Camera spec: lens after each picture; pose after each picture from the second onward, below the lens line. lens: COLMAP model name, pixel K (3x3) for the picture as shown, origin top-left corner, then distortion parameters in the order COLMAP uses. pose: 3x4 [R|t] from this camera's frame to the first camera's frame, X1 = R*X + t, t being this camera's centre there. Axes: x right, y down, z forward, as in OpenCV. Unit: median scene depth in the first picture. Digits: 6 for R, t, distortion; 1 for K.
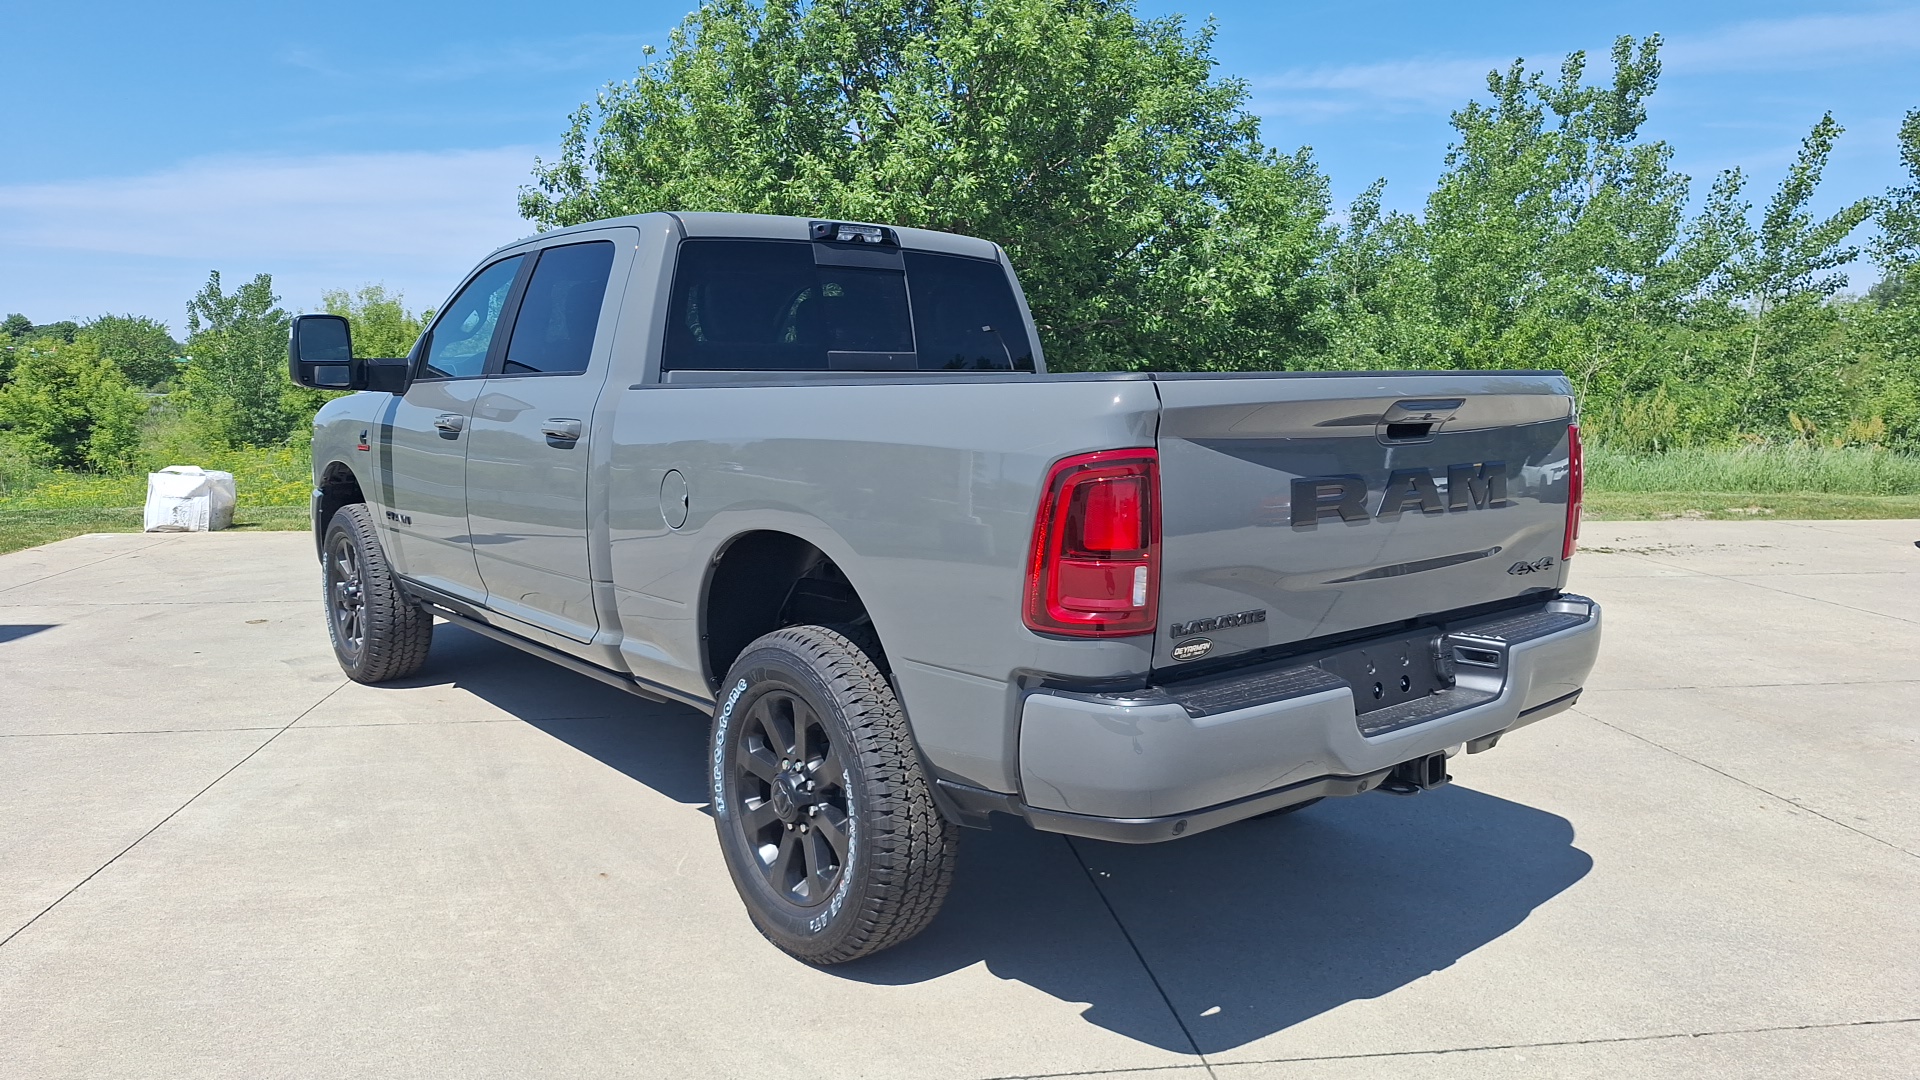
lens RADIAL K [[1333.4, 0, 965.3], [0, 1333.4, 529.2], [0, 0, 1]] dist [0.061720, -0.070254]
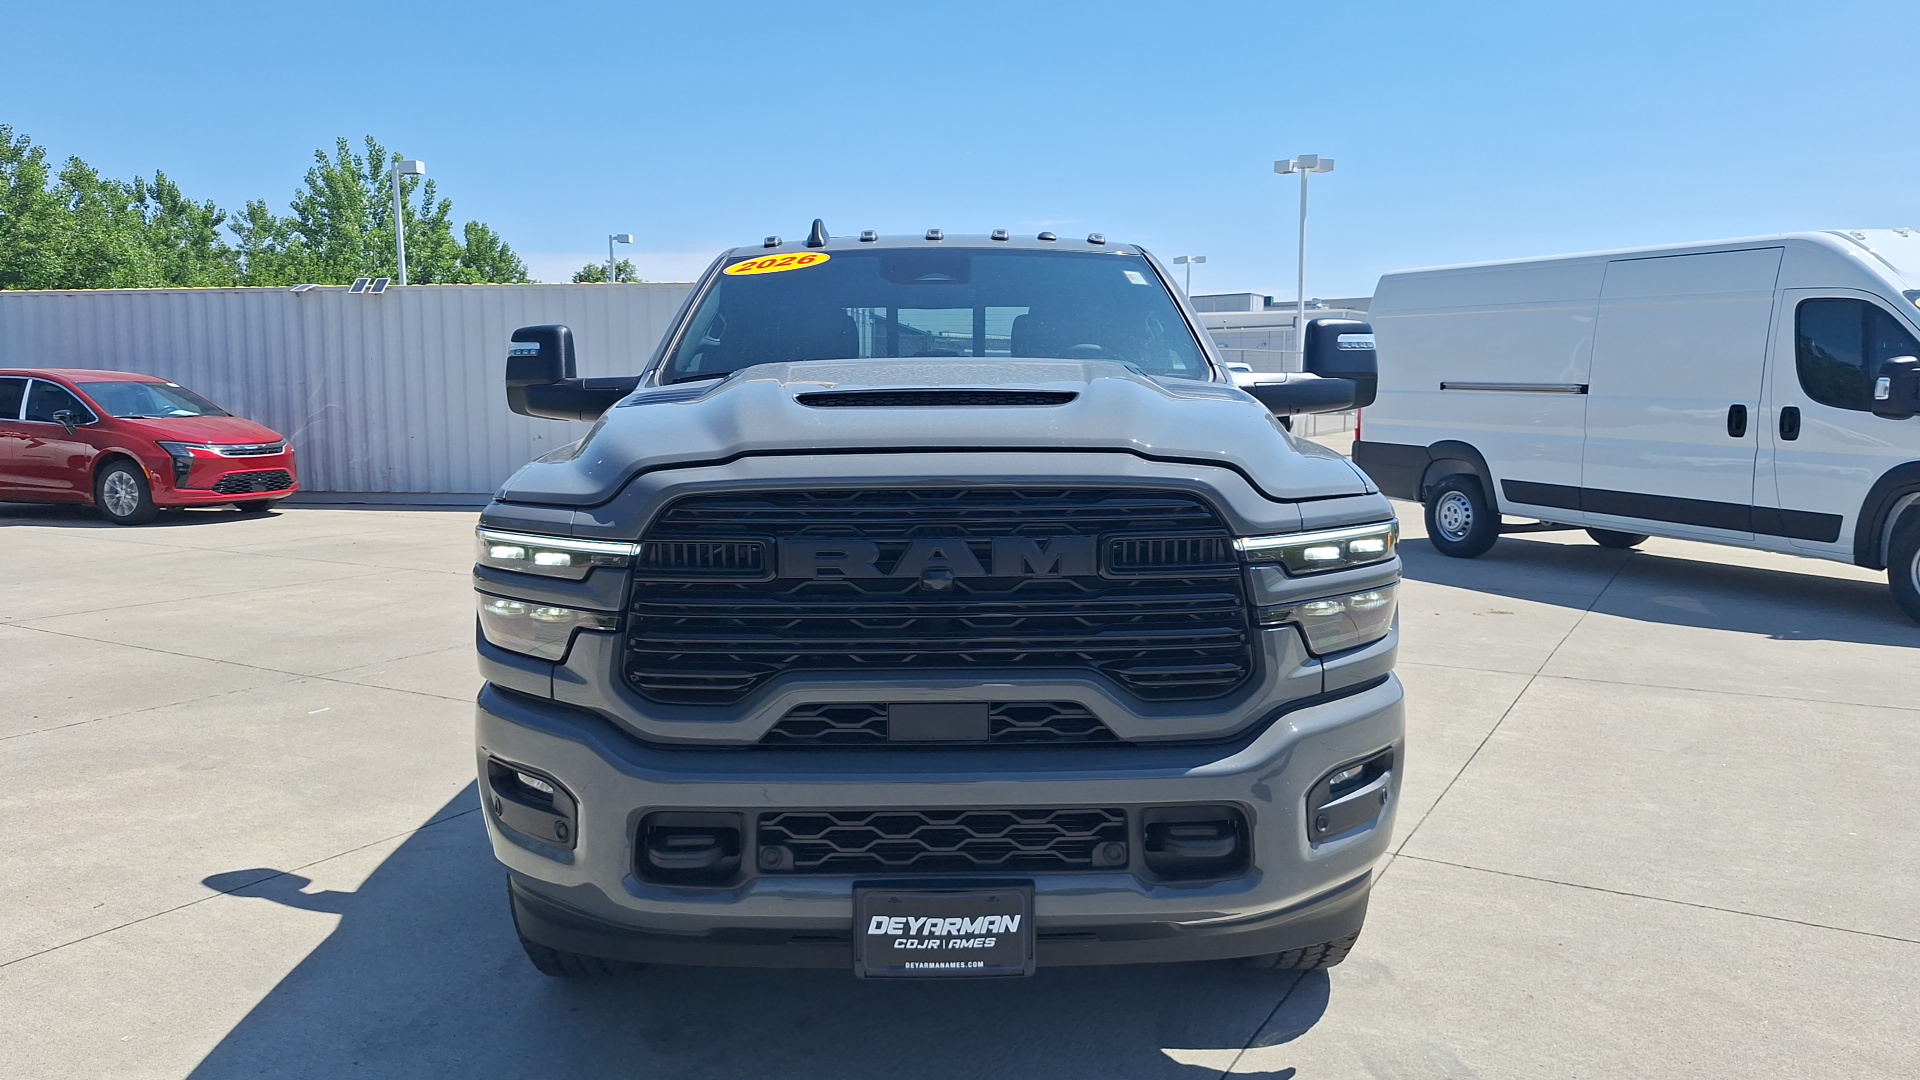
lens RADIAL K [[1333.4, 0, 939.1], [0, 1333.4, 530.0], [0, 0, 1]] dist [0.061720, -0.070254]
pose [[-0.772808, -0.066489, 0.631148, -0.995625], [0.079703, 0.976455, 0.200459, -0.262769], [-0.629616, 0.205220, -0.749312, 2.187734]]
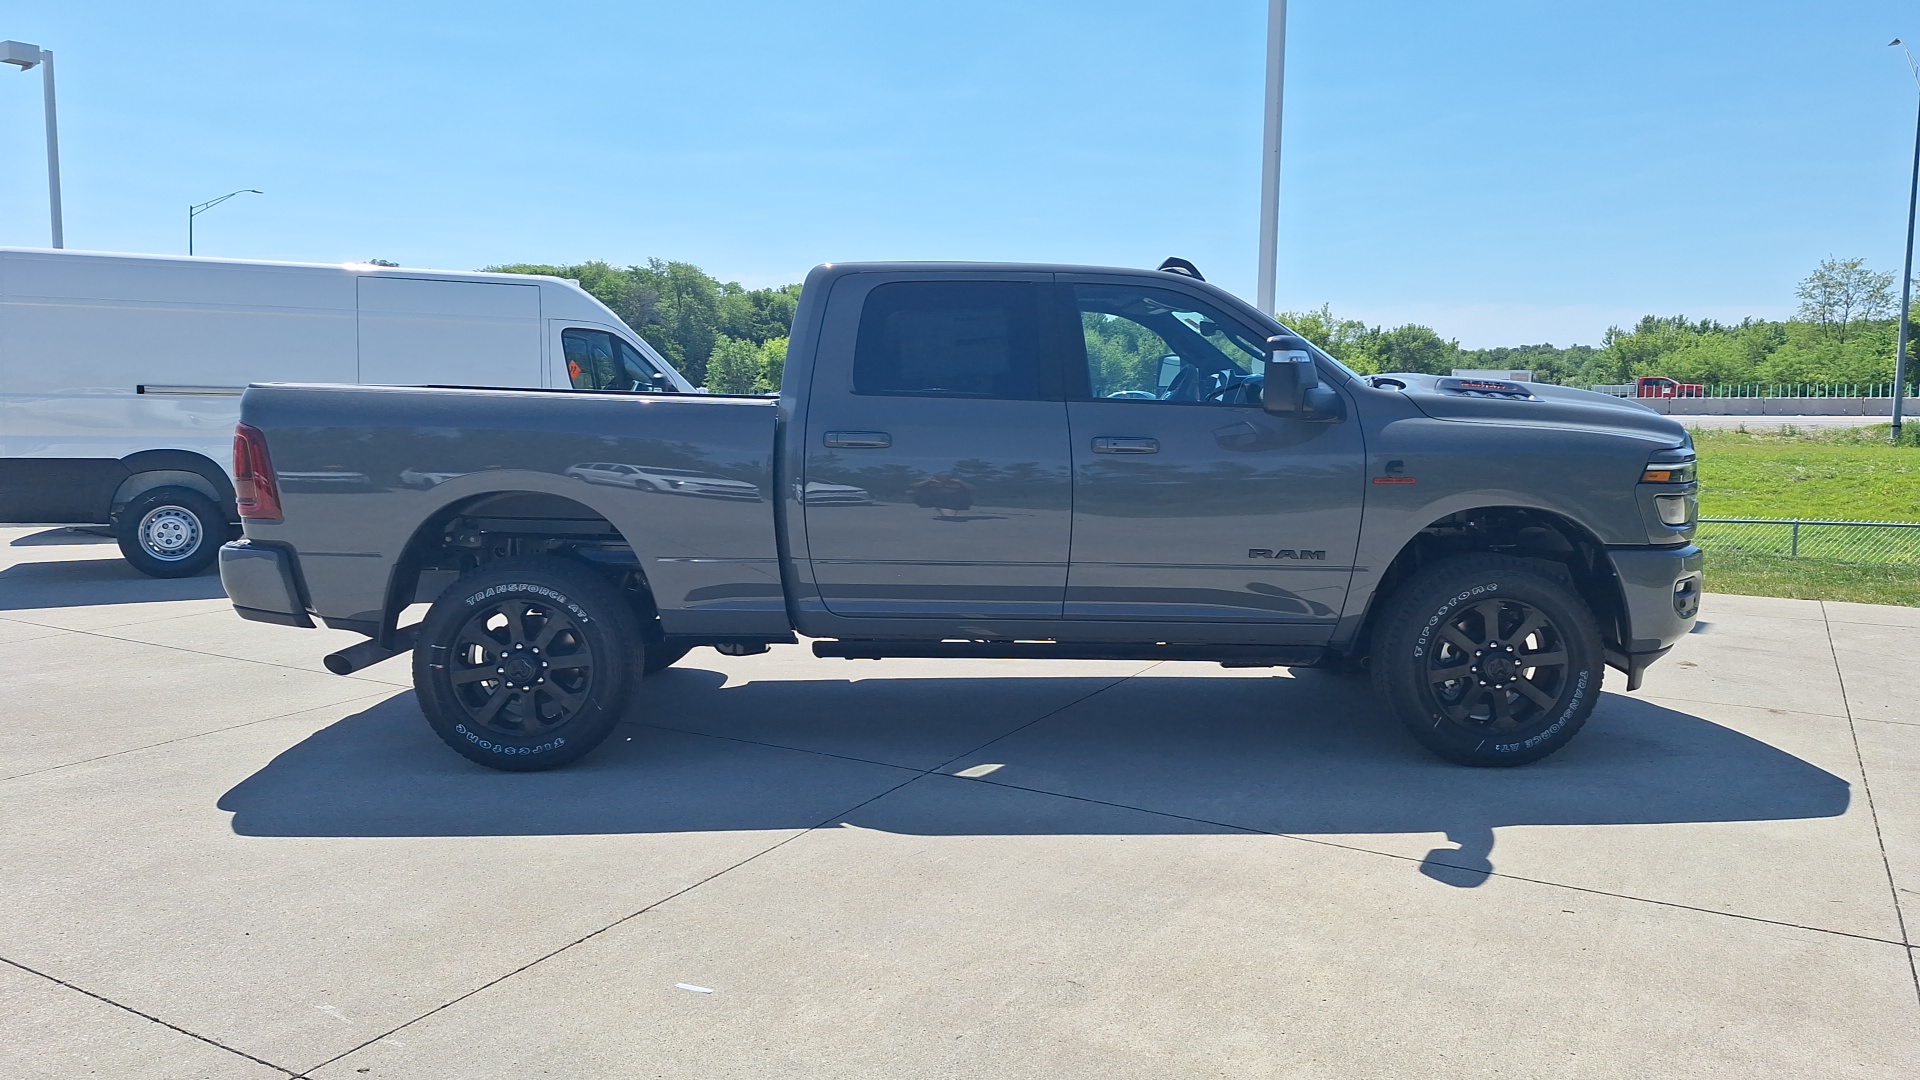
lens RADIAL K [[1333.4, 0, 957.8], [0, 1333.4, 537.6], [0, 0, 1]] dist [0.061720, -0.070254]
pose [[-0.628651, 0.079642, -0.773599, 0.915341], [-0.099082, 0.978434, 0.181247, -0.243616], [0.771350, 0.190591, -0.607202, 2.098159]]
